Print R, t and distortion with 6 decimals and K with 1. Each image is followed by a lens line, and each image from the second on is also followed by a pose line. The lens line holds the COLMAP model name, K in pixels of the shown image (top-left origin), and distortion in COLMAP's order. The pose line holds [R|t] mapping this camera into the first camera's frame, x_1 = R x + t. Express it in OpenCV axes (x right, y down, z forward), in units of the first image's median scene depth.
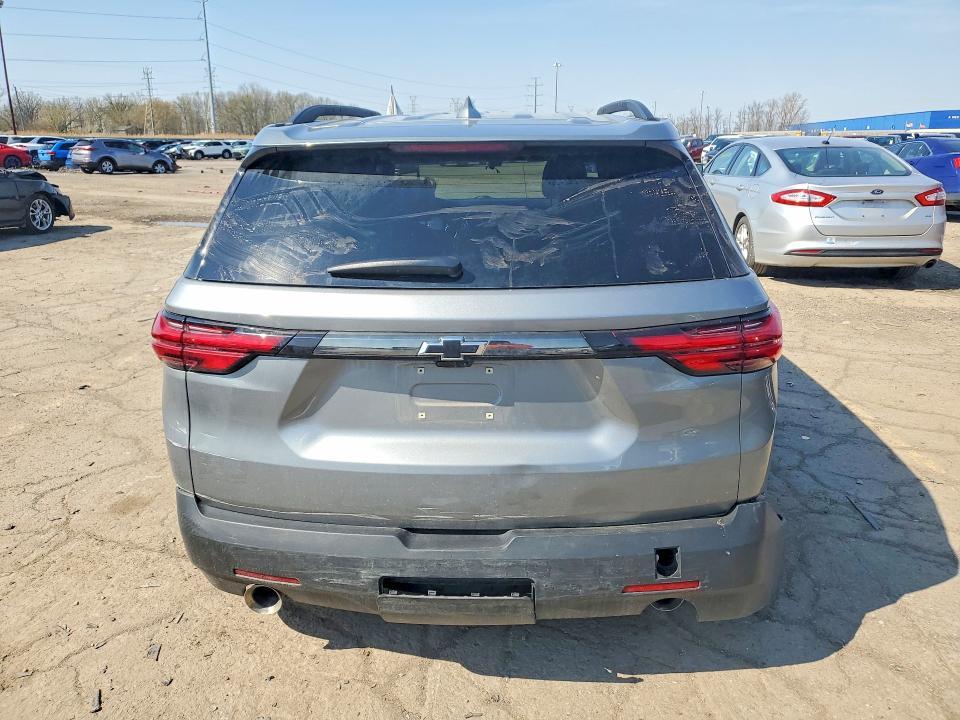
lens RADIAL K [[790.3, 0, 480.0], [0, 790.3, 360.0], [0, 0, 1]] dist [-0.009791, -0.008261]
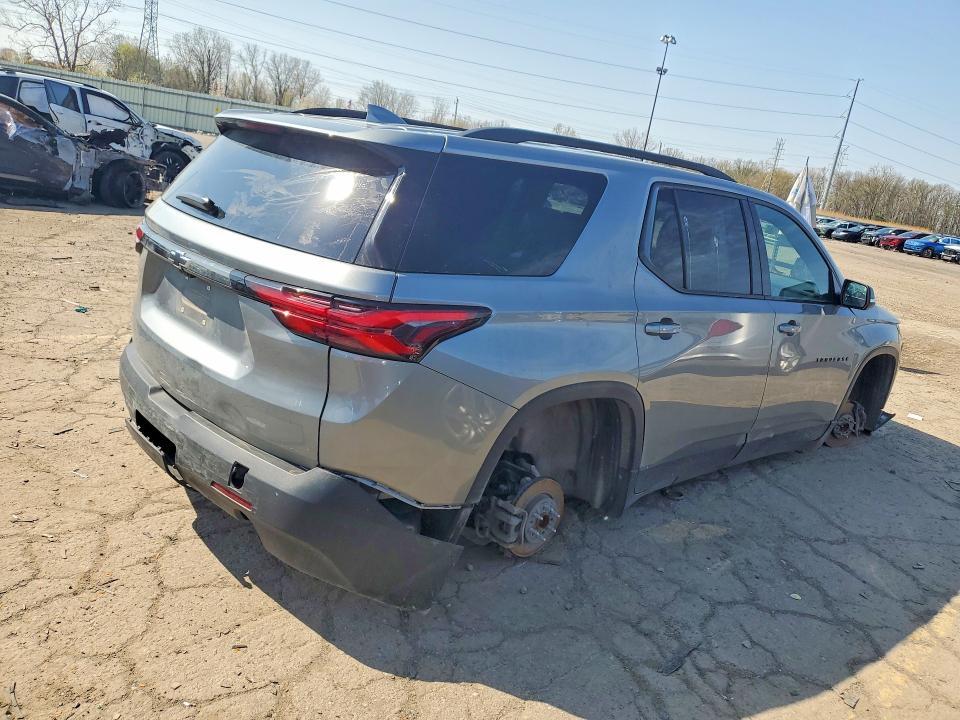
lens RADIAL K [[790.3, 0, 480.0], [0, 790.3, 360.0], [0, 0, 1]] dist [-0.009791, -0.008261]
pose [[0.697348, 0.281316, -0.659217, 1.074156], [-0.338625, 0.939943, 0.042902, -0.072873], [0.631695, 0.193310, 0.750728, 0.264368]]
